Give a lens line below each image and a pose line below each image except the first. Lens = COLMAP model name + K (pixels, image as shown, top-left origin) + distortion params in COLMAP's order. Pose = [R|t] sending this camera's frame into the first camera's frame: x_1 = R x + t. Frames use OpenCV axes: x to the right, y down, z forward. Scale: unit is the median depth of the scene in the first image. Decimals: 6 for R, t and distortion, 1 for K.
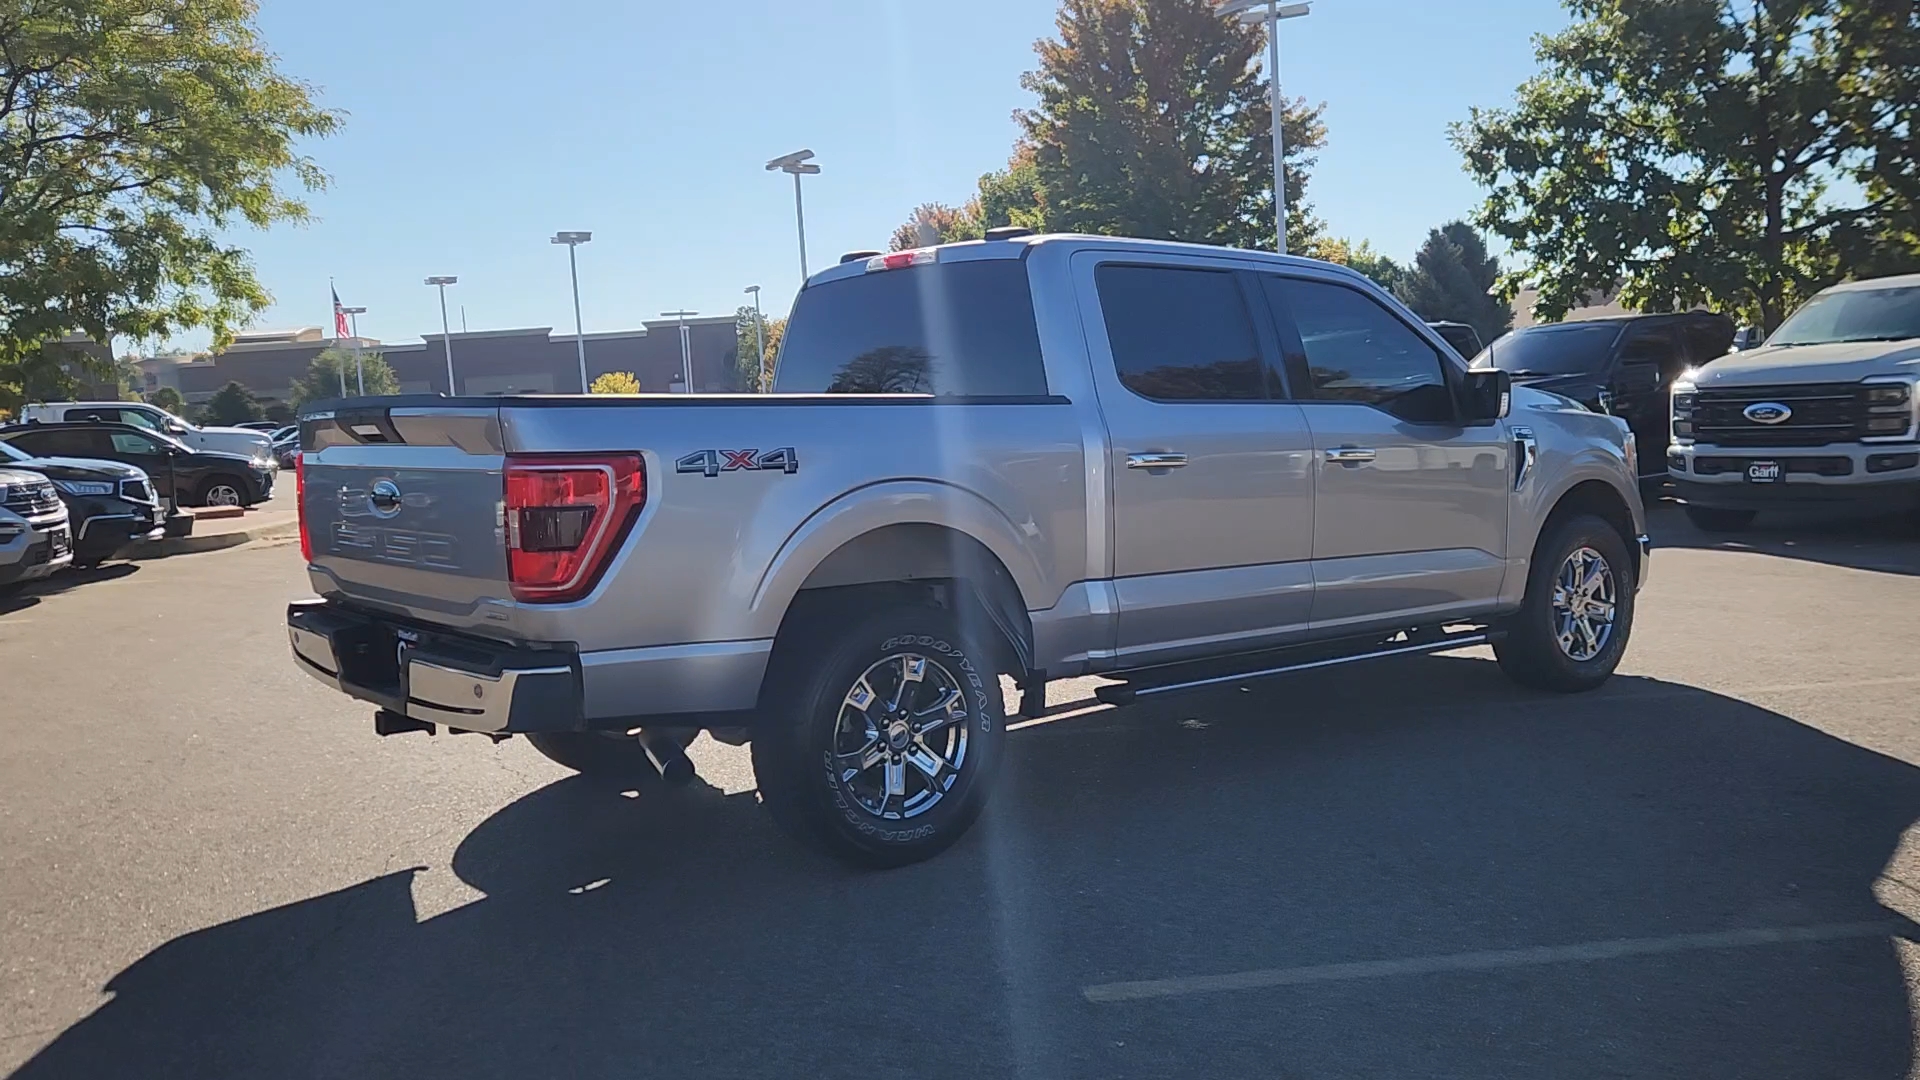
lens RADIAL K [[1615.0, 0, 950.3], [0, 1615.0, 542.8], [0, 0, 1]] dist [0.040260, -0.032770]
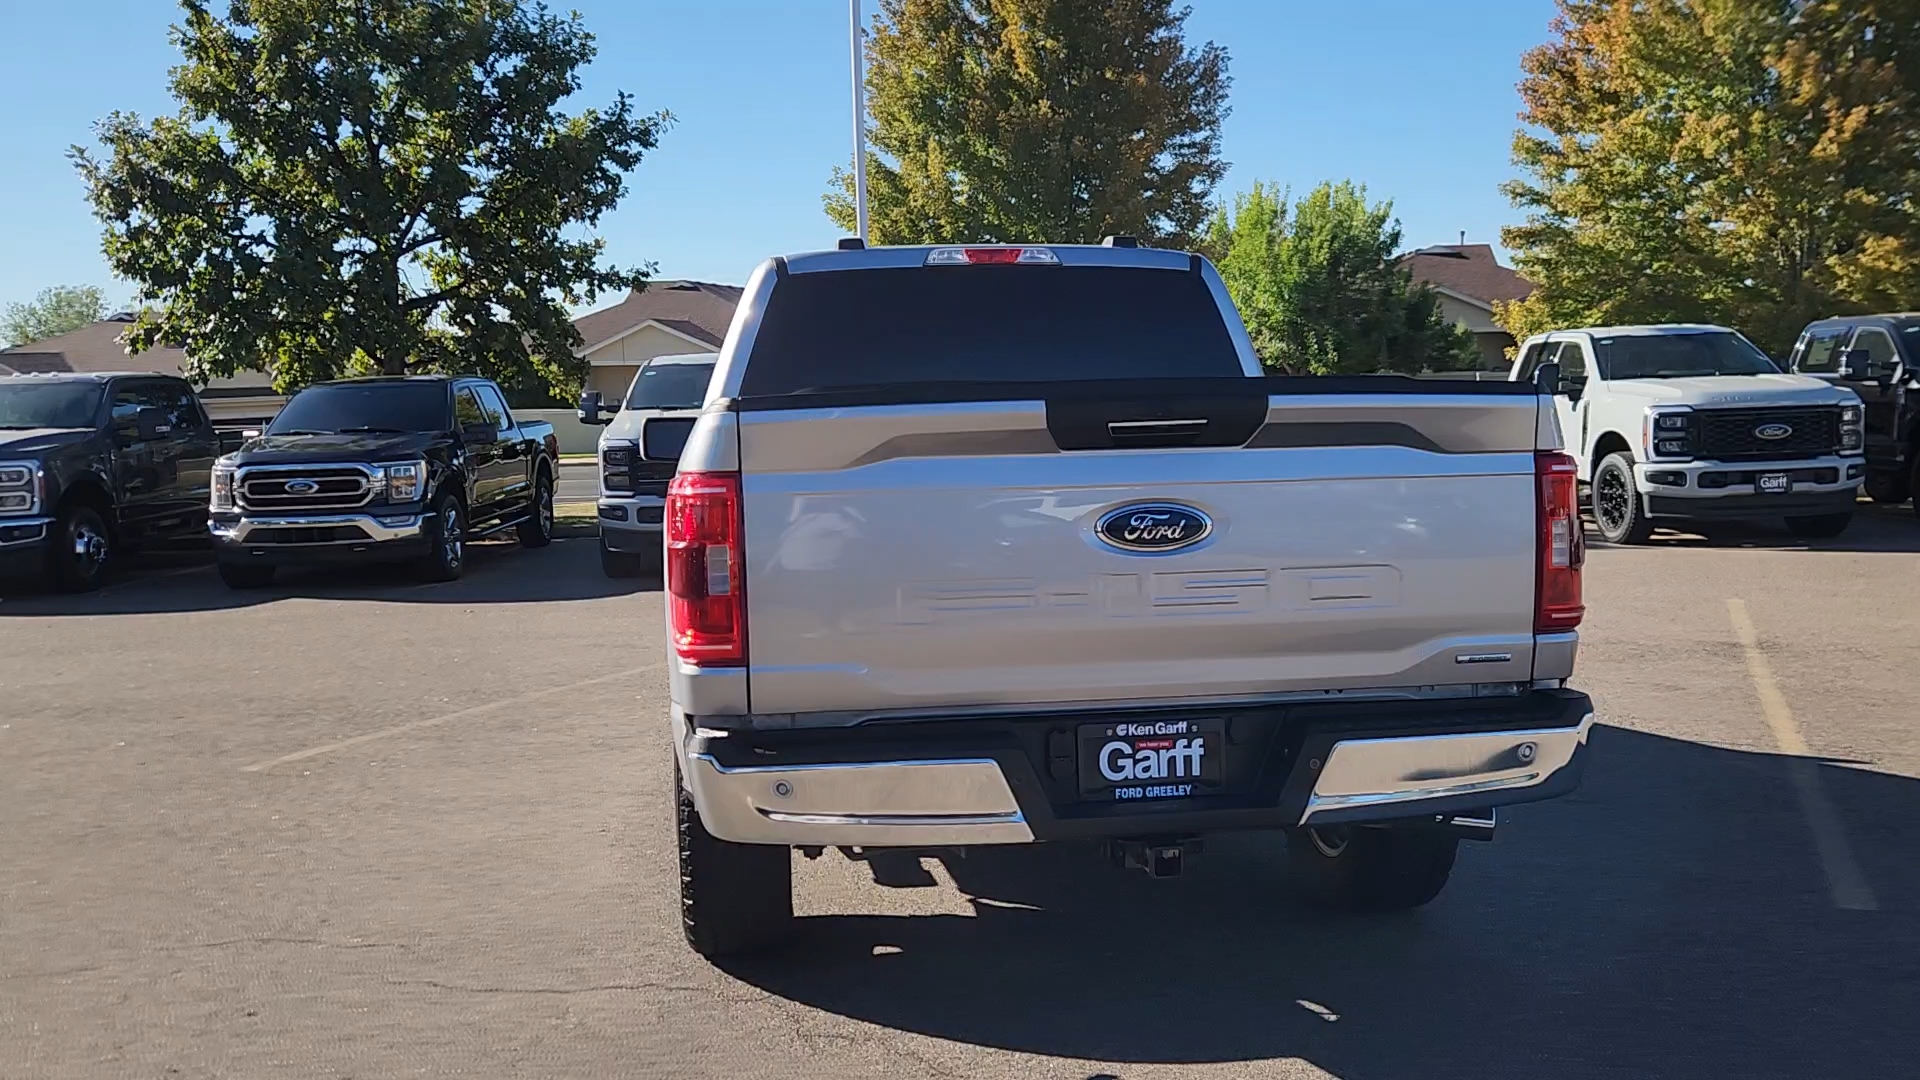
lens RADIAL K [[1615.0, 0, 951.2], [0, 1615.0, 546.4], [0, 0, 1]] dist [0.040260, -0.032770]
pose [[0.516000, -0.040062, 0.855651, -0.360190], [0.078881, 0.996884, -0.000894, -0.009693], [-0.852949, 0.067956, 0.517552, 0.267281]]
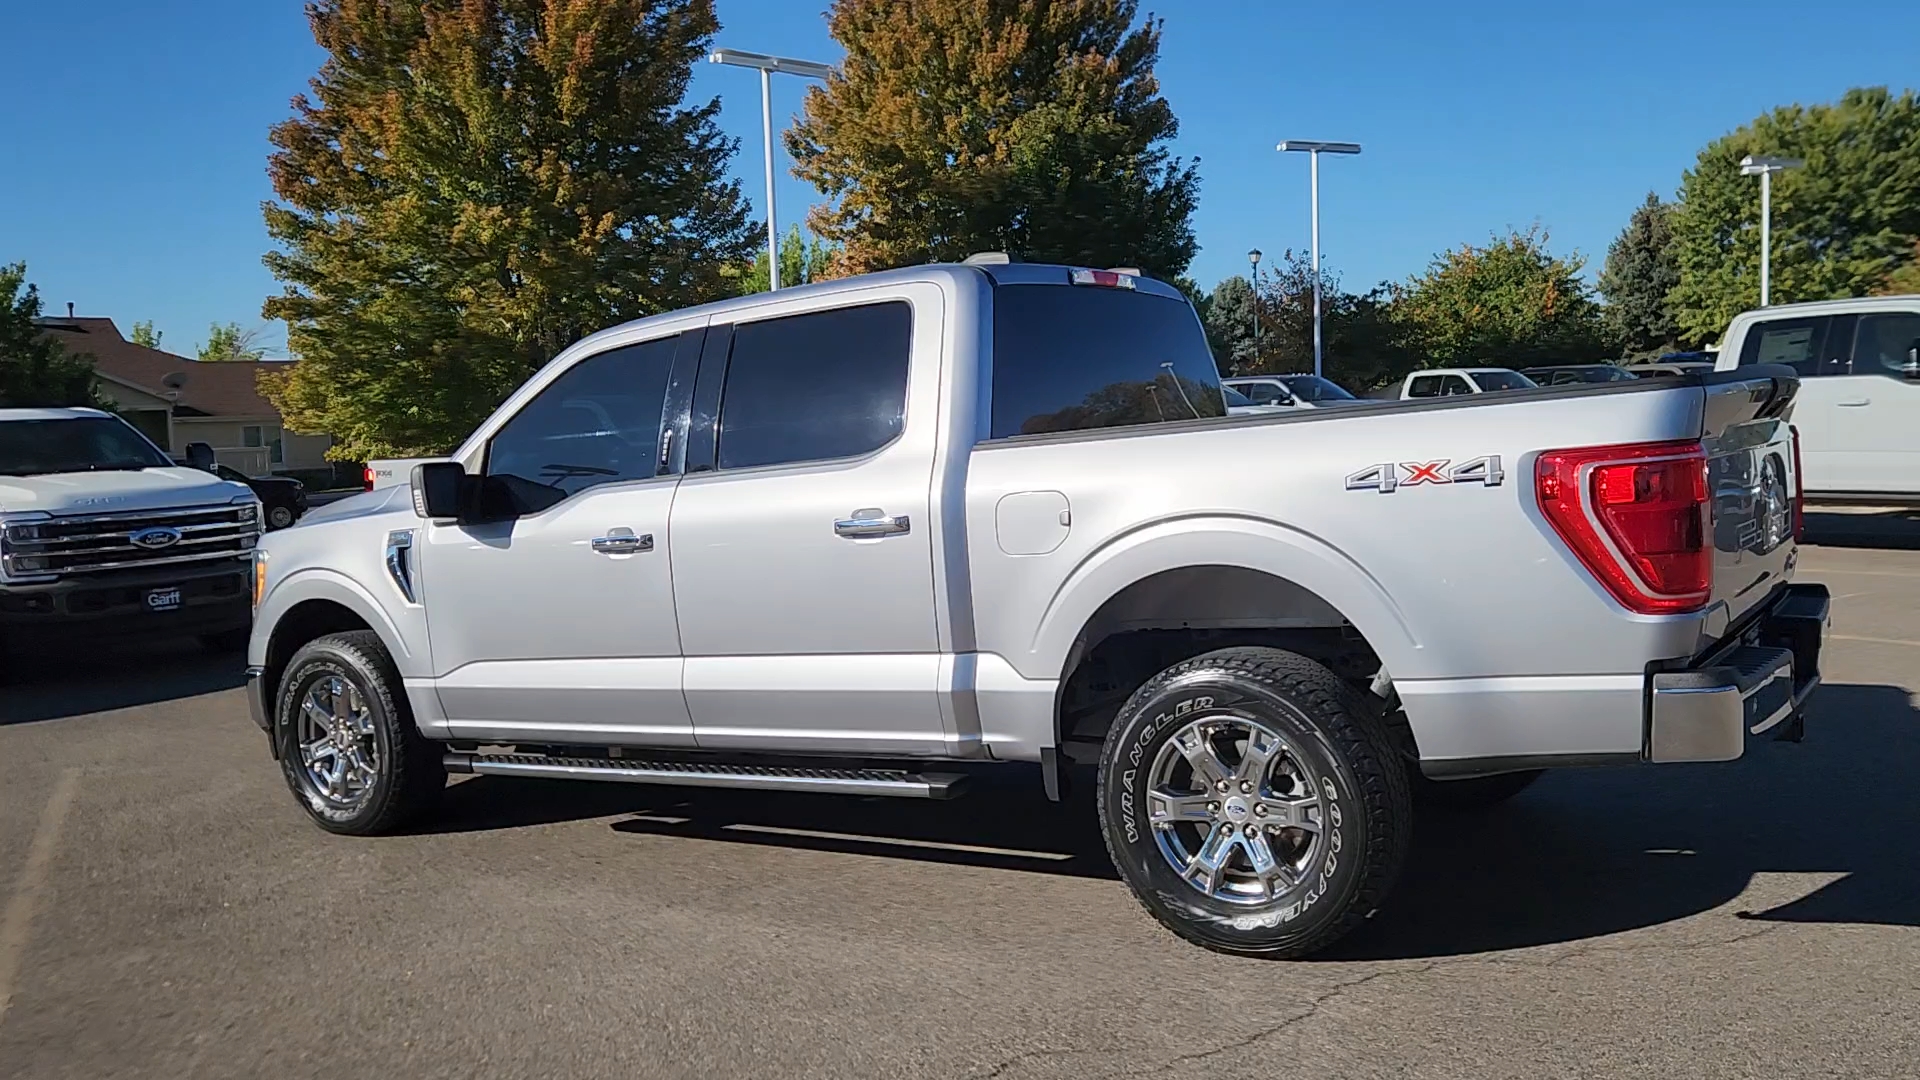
lens RADIAL K [[1615.0, 0, 947.0], [0, 1615.0, 533.9], [0, 0, 1]] dist [0.040260, -0.032770]
pose [[-0.301316, 0.003178, 0.953519, -0.396755], [0.155171, 0.986828, 0.045746, -0.040488], [-0.940814, 0.161743, -0.297840, 0.629793]]
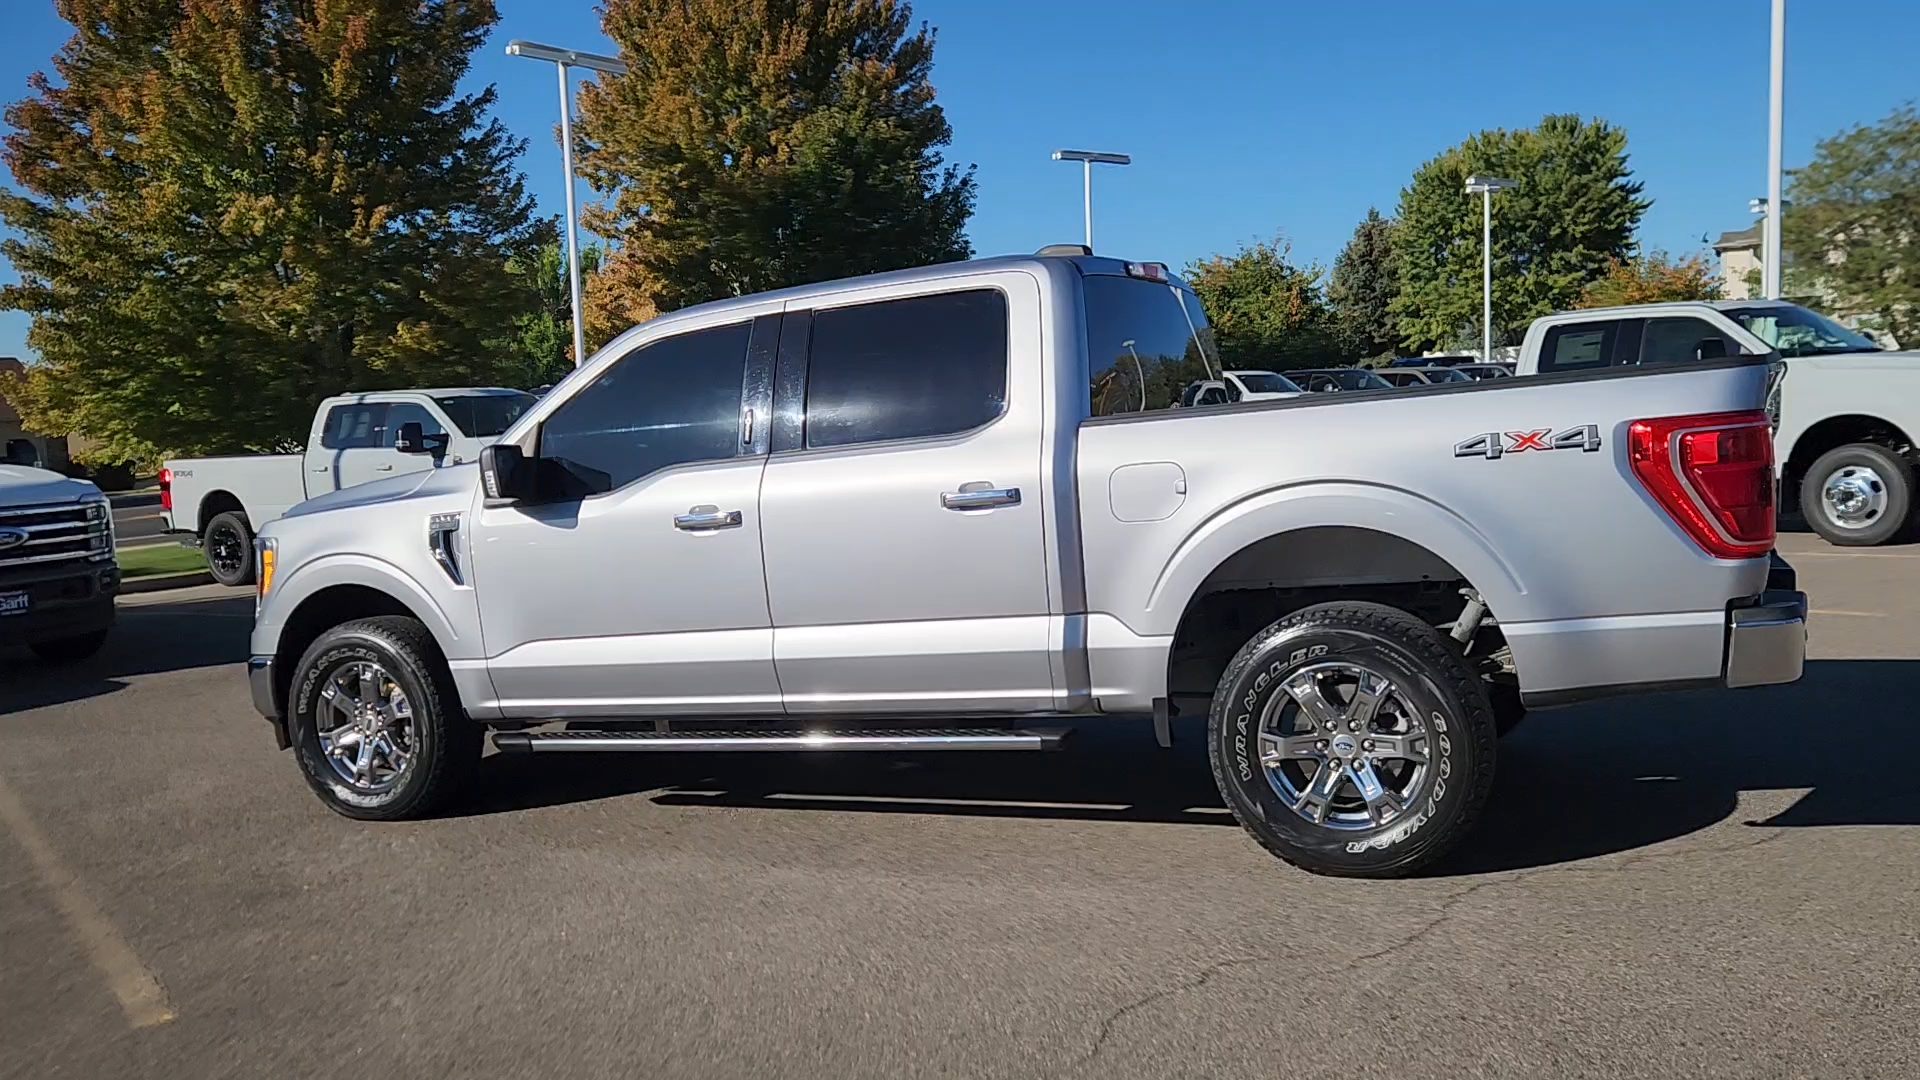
lens RADIAL K [[1615.0, 0, 945.8], [0, 1615.0, 533.1], [0, 0, 1]] dist [0.040260, -0.032770]
pose [[-0.448465, 0.010373, 0.893740, -0.388761], [0.158406, 0.985026, 0.068053, -0.047778], [-0.879651, 0.172094, -0.443393, 0.718470]]
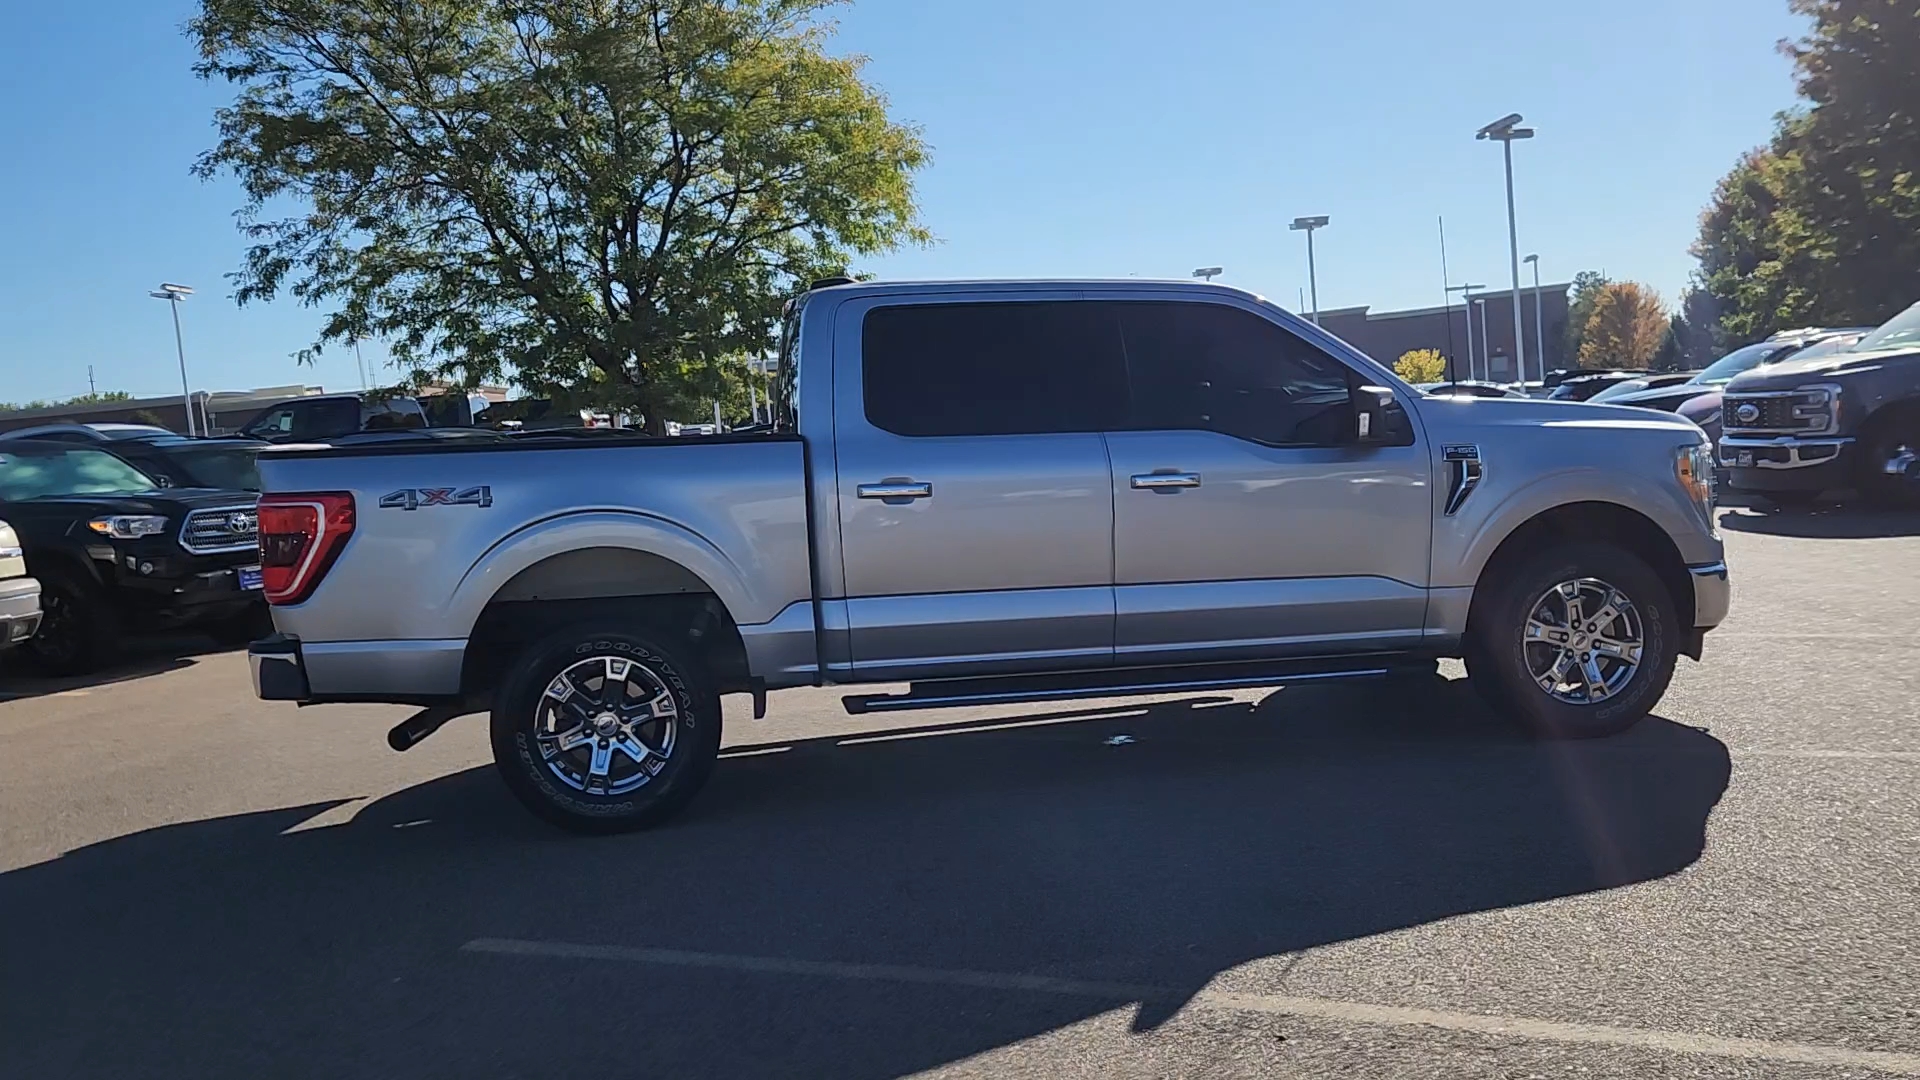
lens RADIAL K [[1615.0, 0, 951.9], [0, 1615.0, 539.1], [0, 0, 1]] dist [0.040260, -0.032770]
pose [[0.873243, 0.019697, -0.486886, 0.285426], [-0.014020, 0.999785, 0.015301, -0.014673], [0.487083, -0.006535, 0.873331, 0.030890]]
